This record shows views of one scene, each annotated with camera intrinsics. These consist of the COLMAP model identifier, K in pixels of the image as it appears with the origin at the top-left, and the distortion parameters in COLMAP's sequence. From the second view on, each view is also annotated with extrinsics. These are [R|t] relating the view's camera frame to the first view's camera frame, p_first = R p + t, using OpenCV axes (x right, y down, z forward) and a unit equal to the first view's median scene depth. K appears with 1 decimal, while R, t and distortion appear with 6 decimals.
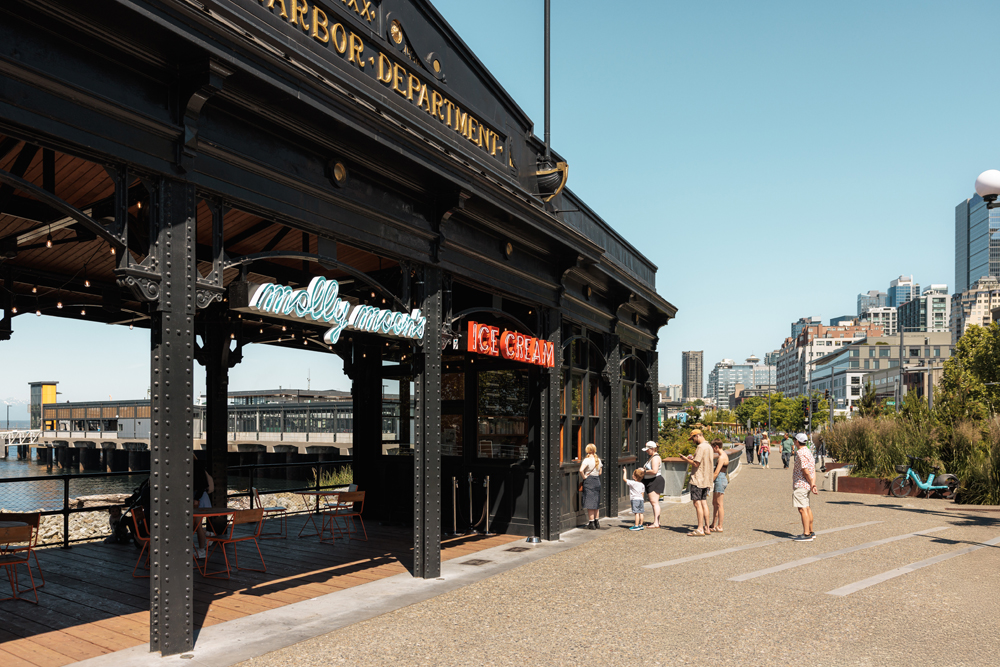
lens RADIAL K [[828.9, 0, 500.0], [0, 828.9, 413.0], [0, 0, 1]] dist [-0.003386, -0.006411]
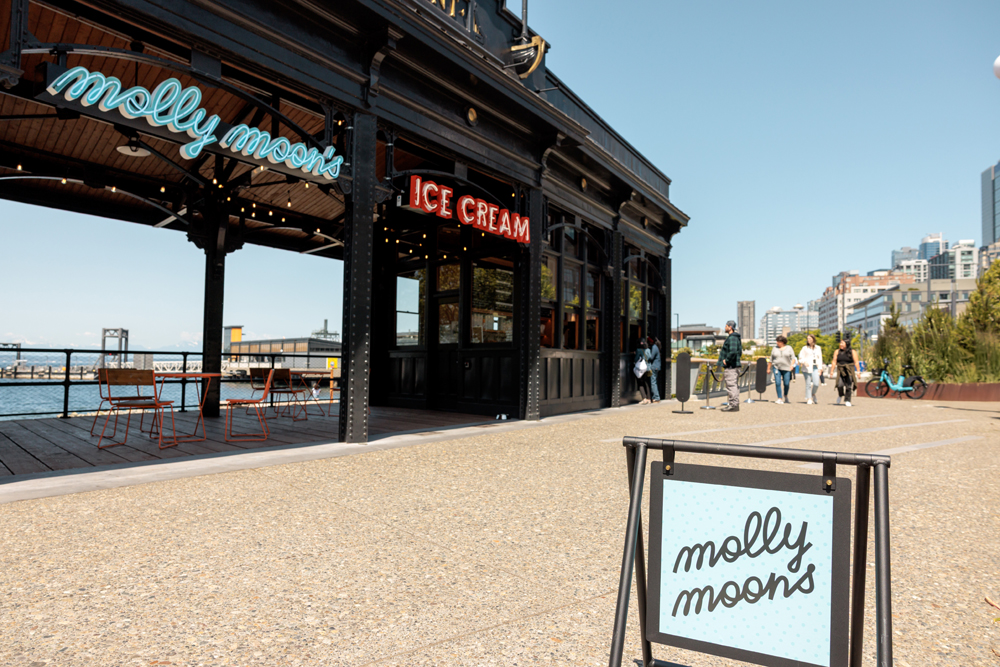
lens RADIAL K [[663.3, 0, 500.0], [0, 663.3, 333.5], [0, 0, 1]] dist [-0.001621, 0.000830]
pose [[0.991850, -0.000903, -0.127406, 0.122318], [-0.002631, 0.999617, -0.027566, 0.069401], [0.127382, 0.027677, 0.991468, 0.202166]]
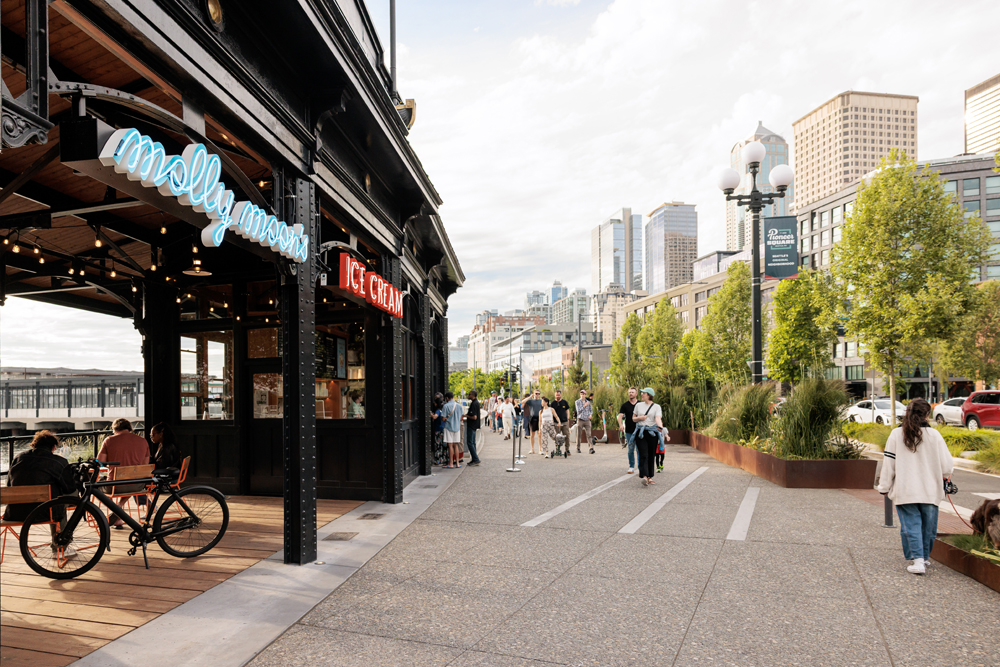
lens RADIAL K [[691.0, 0, 497.5], [0, 691.0, 385.5], [0, 0, 1]] dist [-0.004094, -0.001024]
pose [[0.933087, -0.012492, 0.359433, -0.109632], [0.013020, 0.999915, 0.000951, 0.019882], [-0.359414, 0.003793, 0.933171, 0.218848]]
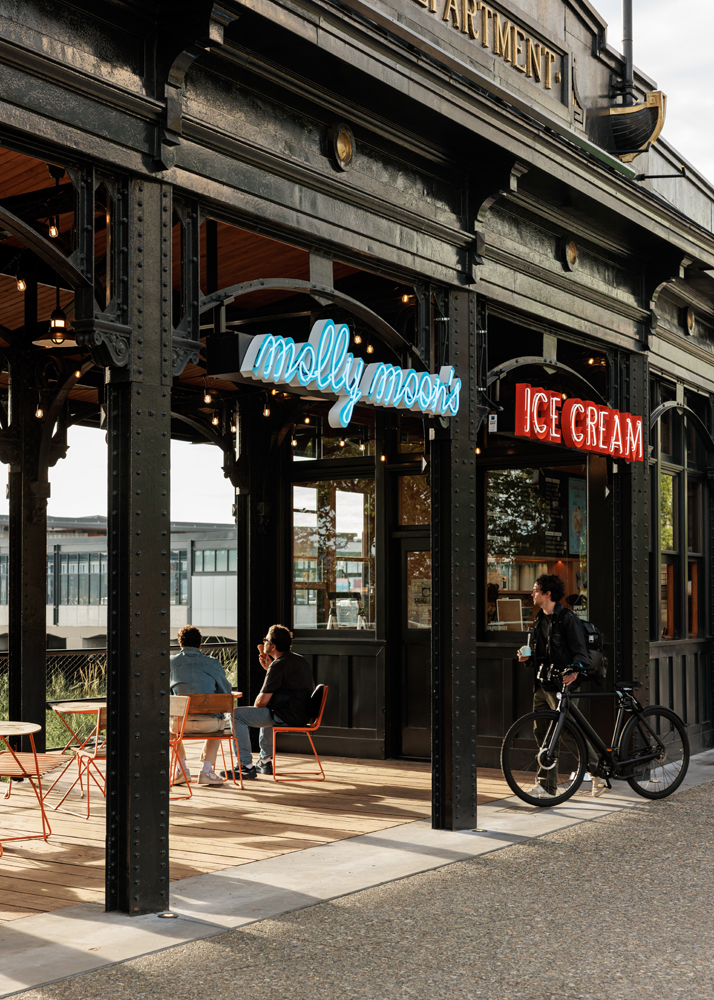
lens RADIAL K [[1838.7, 0, 357.0], [0, 1838.7, 500.0], [0, 0, 1]] dist [0.036884, -0.043917]
pose [[0.999809, -0.007192, -0.018164, -0.096084], [0.006580, 0.999416, -0.033543, 0.009039], [0.018395, 0.033417, 0.999272, -0.205721]]
